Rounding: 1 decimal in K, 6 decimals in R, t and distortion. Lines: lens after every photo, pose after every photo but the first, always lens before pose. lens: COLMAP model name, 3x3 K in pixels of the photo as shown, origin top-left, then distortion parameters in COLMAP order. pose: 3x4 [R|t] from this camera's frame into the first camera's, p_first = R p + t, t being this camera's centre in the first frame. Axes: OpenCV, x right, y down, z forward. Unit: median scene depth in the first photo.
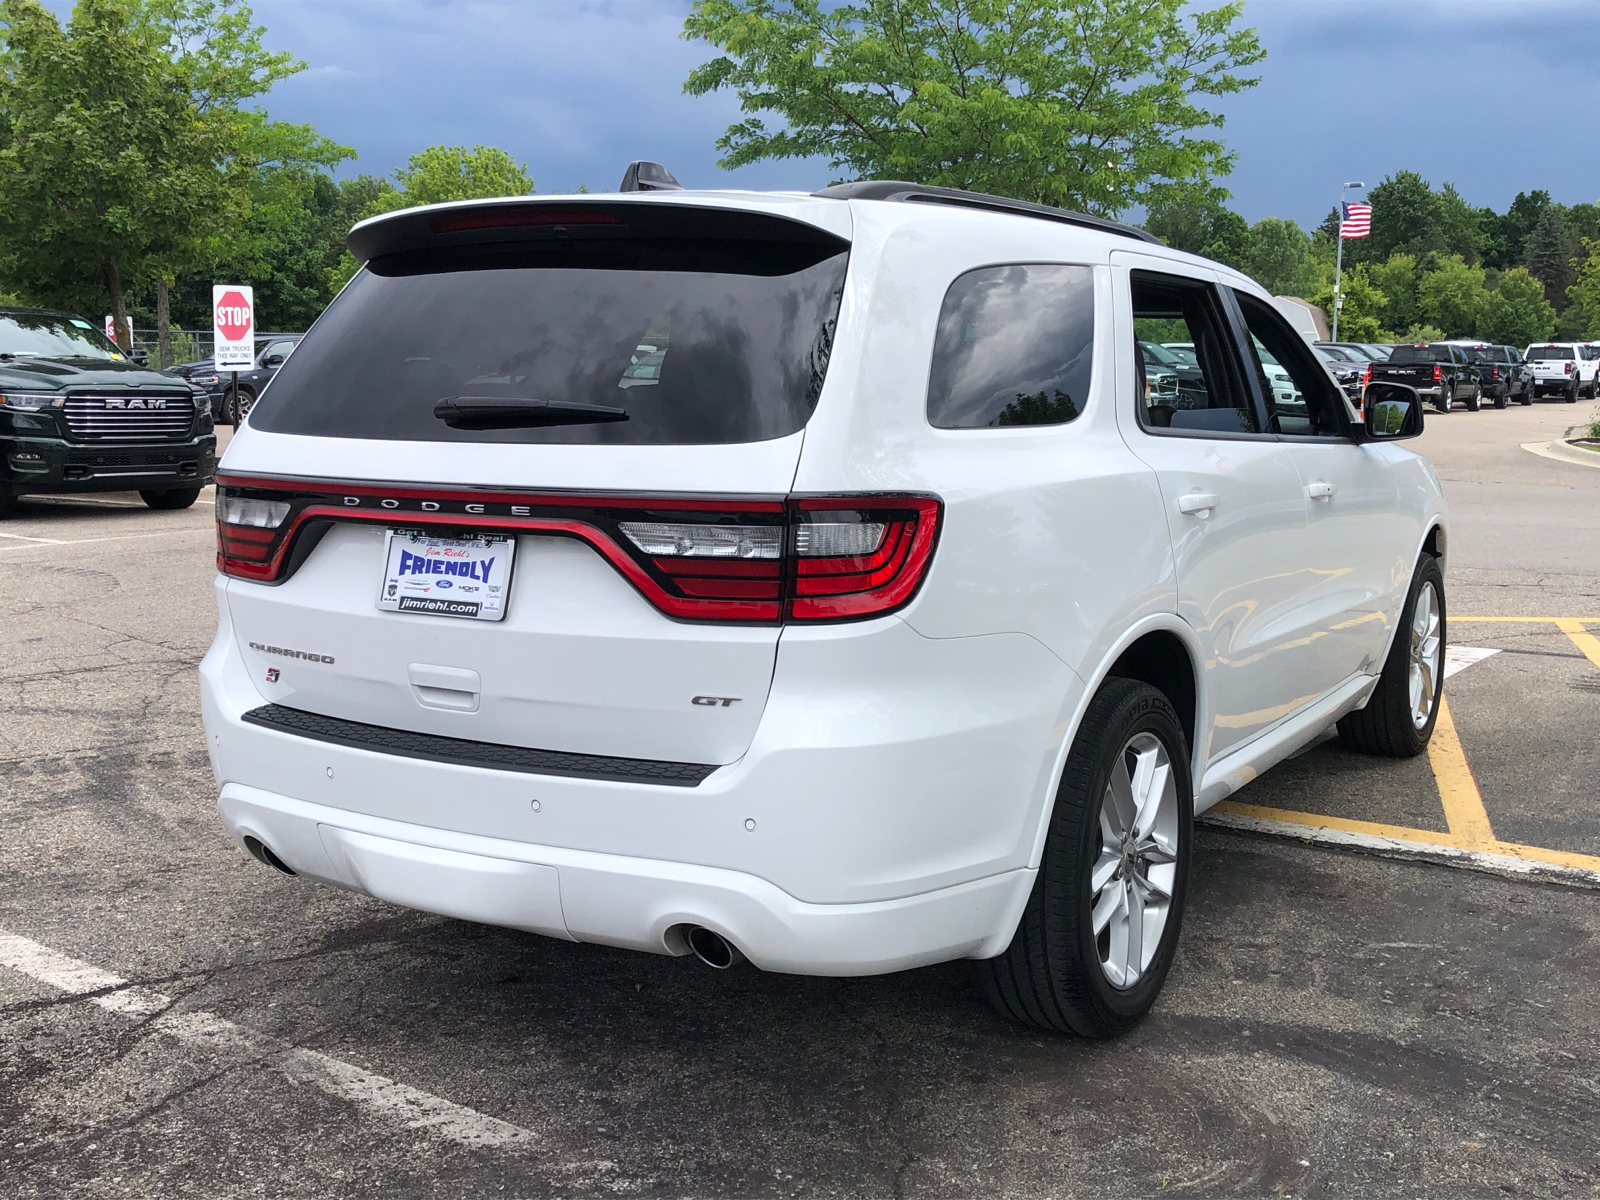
lens RADIAL K [[1671.5, 0, 799.6], [0, 1671.5, 600.6], [0, 0, 1]] dist [0.007372, 0.000000]
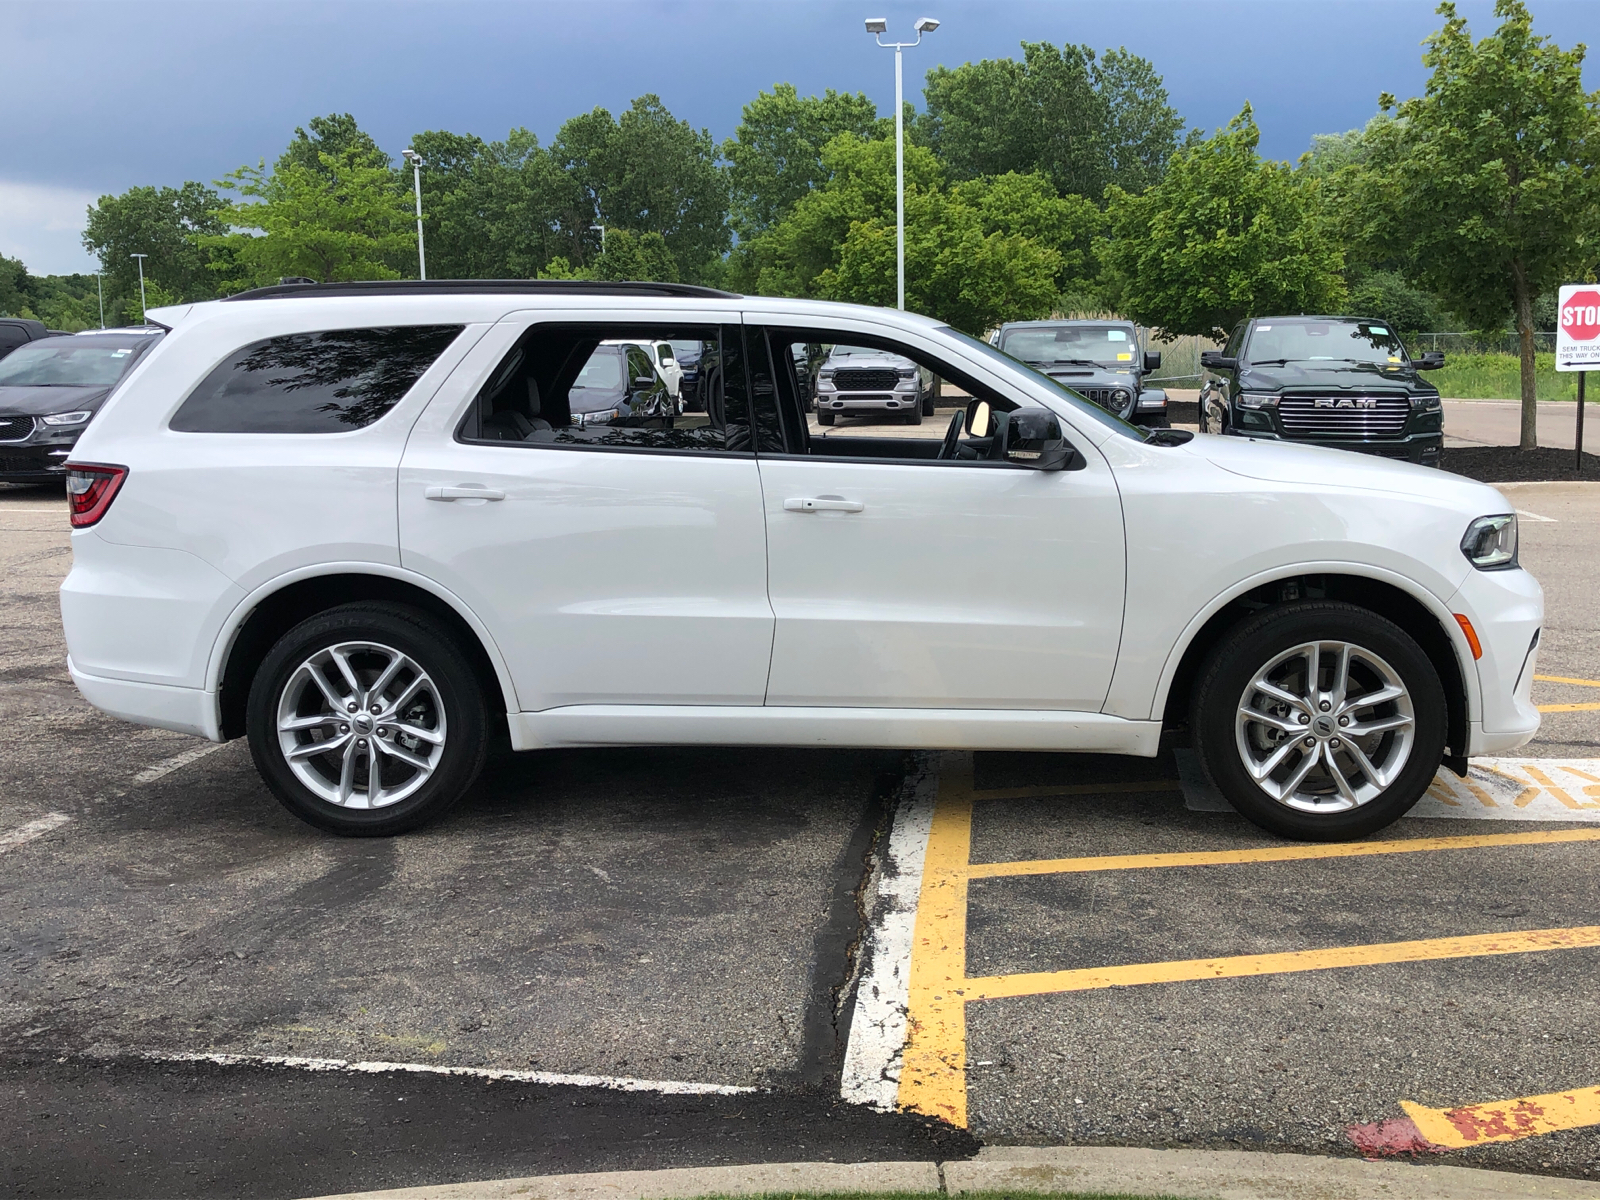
lens RADIAL K [[1671.5, 0, 800.6], [0, 1671.5, 612.3], [0, 0, 1]] dist [0.007372, 0.000000]
pose [[0.478190, 0.119900, -0.870034, 1.834177], [-0.109685, 0.991034, 0.076289, -0.111554], [0.871380, 0.058949, 0.487053, 0.664691]]
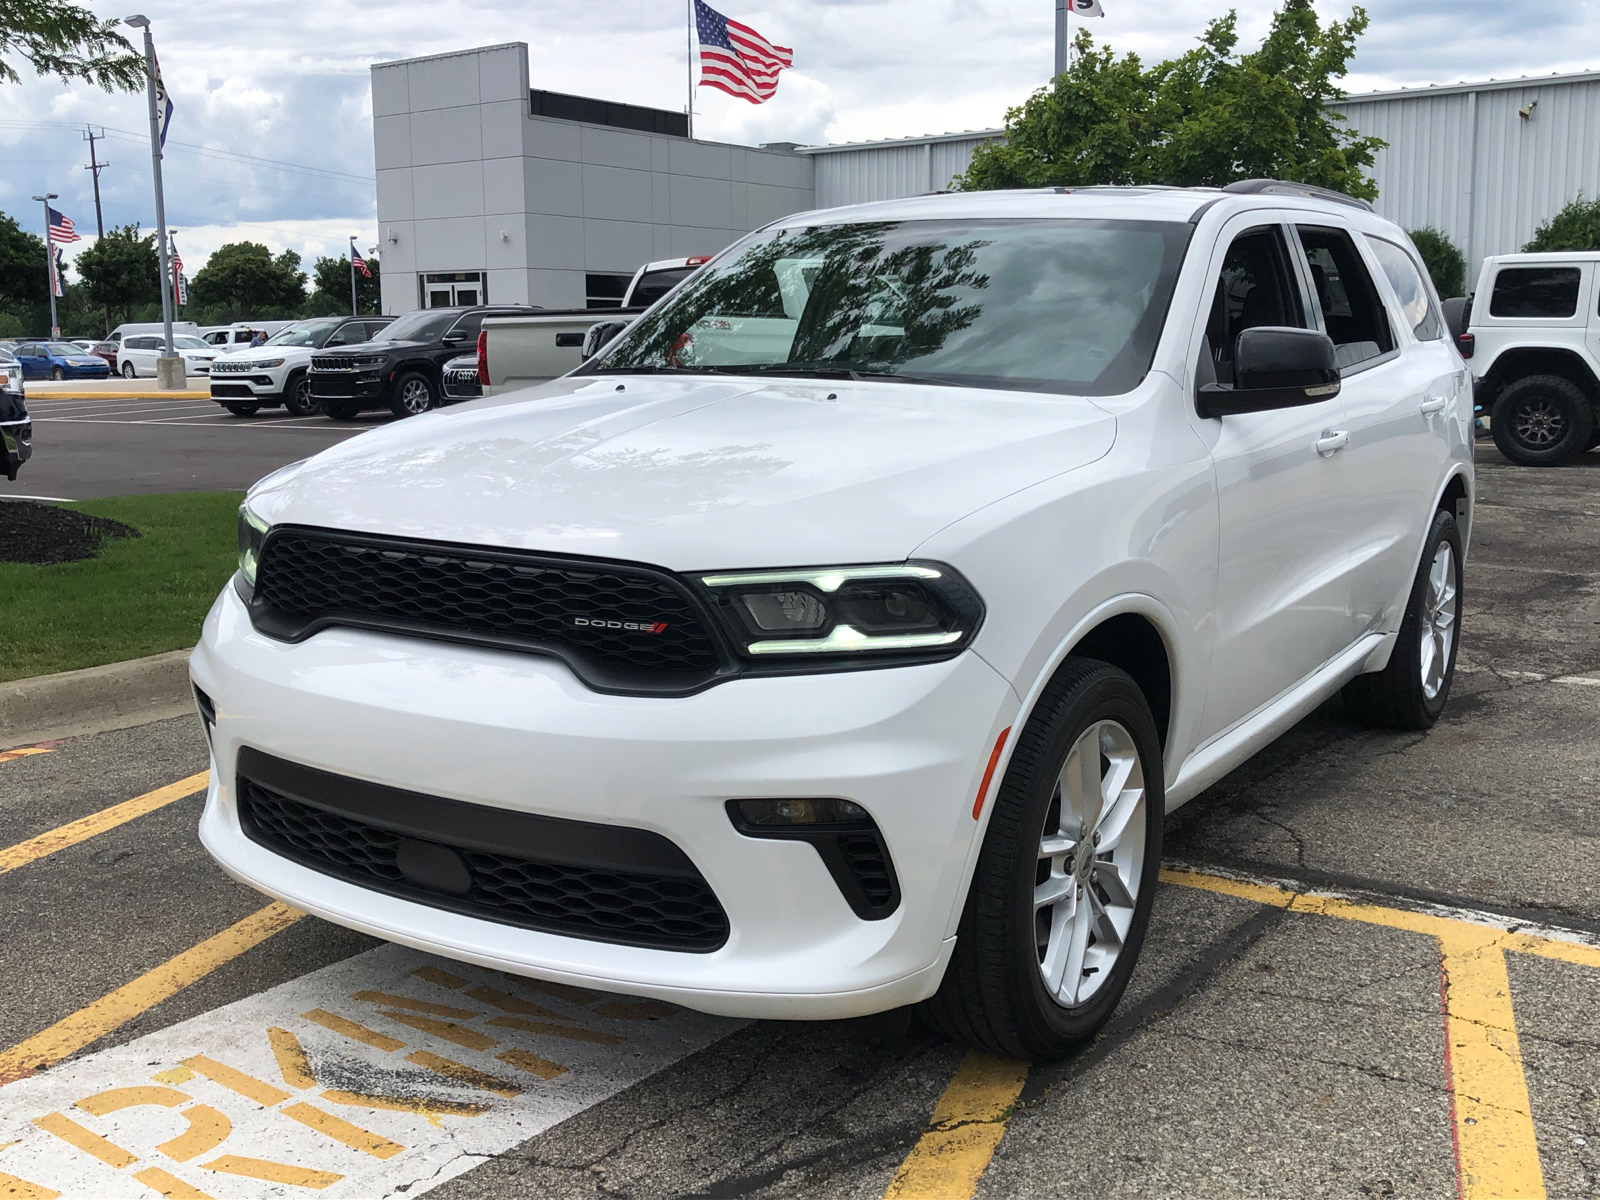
lens RADIAL K [[1671.5, 0, 795.3], [0, 1671.5, 606.5], [0, 0, 1]] dist [0.007372, 0.000000]
pose [[-0.999825, -0.007144, 0.017296, 0.374829], [-0.001490, 0.951715, 0.306980, -0.415256], [-0.018654, 0.306900, -0.951559, 3.048739]]
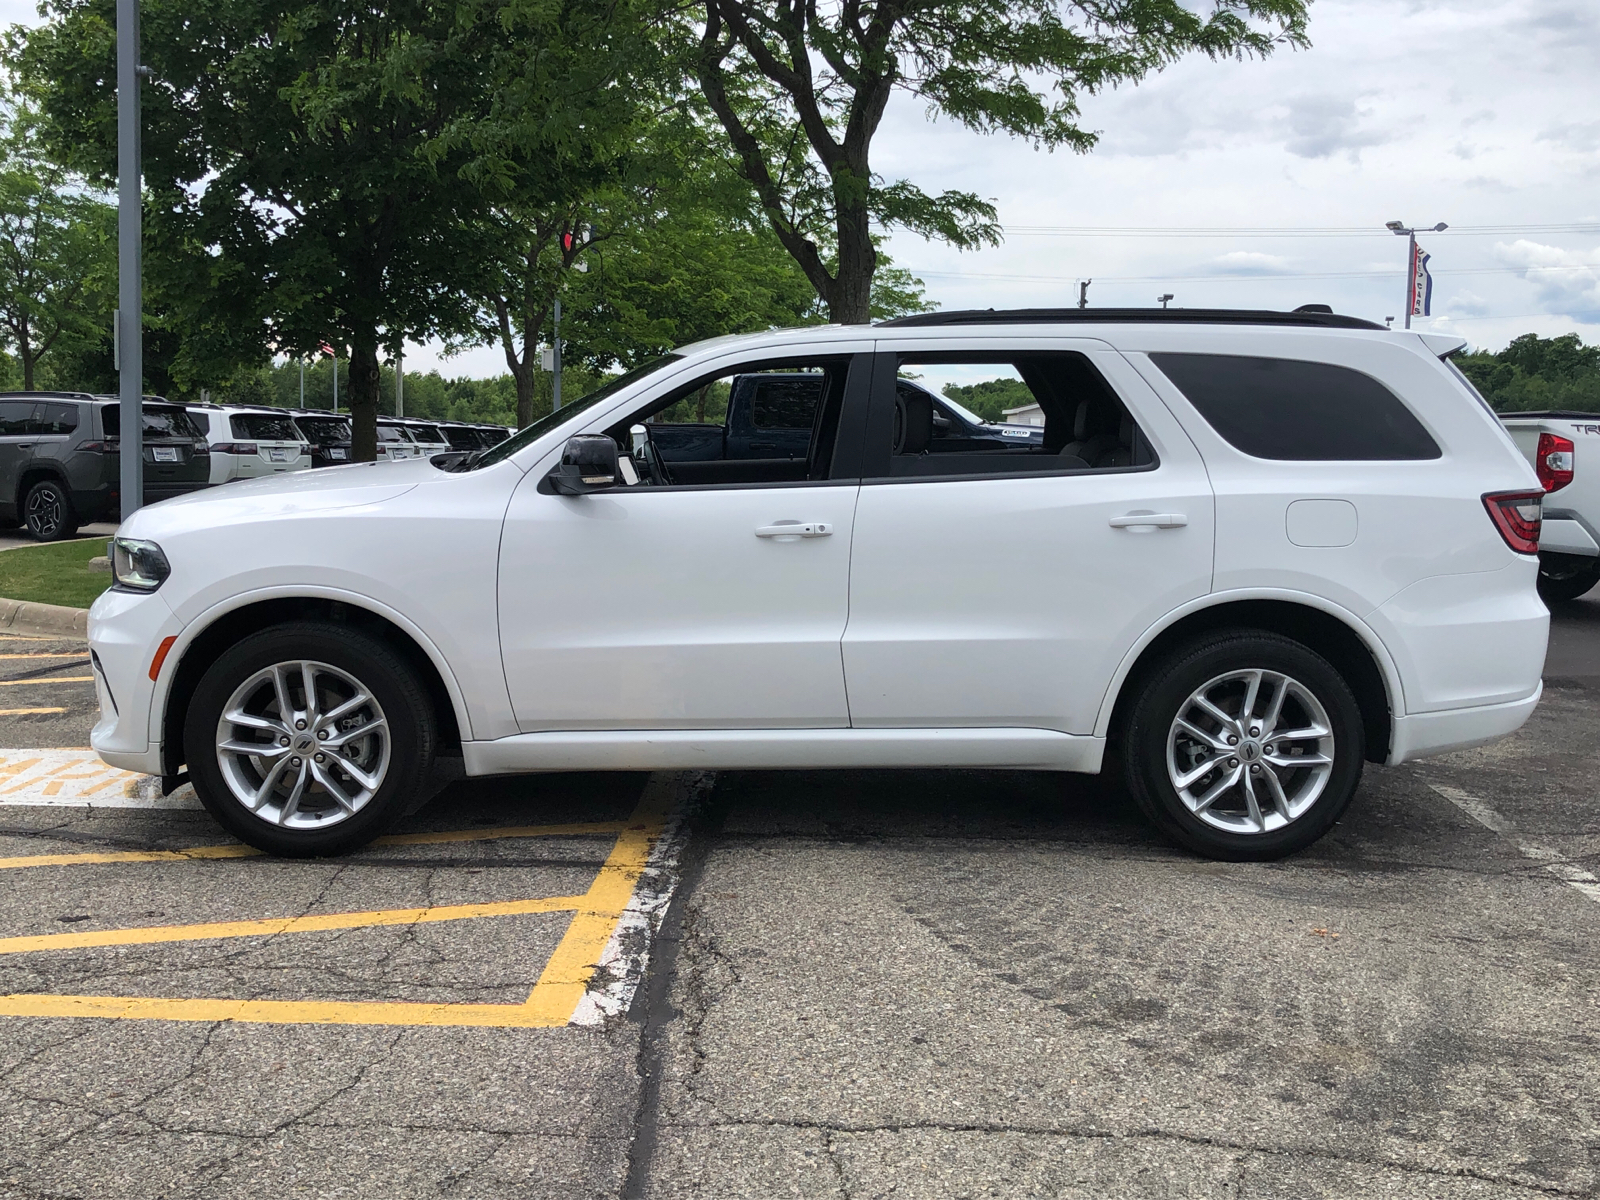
lens RADIAL K [[1671.5, 0, 800.4], [0, 1671.5, 594.7], [0, 0, 1]] dist [0.007372, 0.000000]
pose [[-0.552624, -0.107893, 0.826418, -1.369734], [0.100047, 0.975827, 0.194300, -0.384641], [-0.827404, 0.190055, -0.528471, 2.598894]]
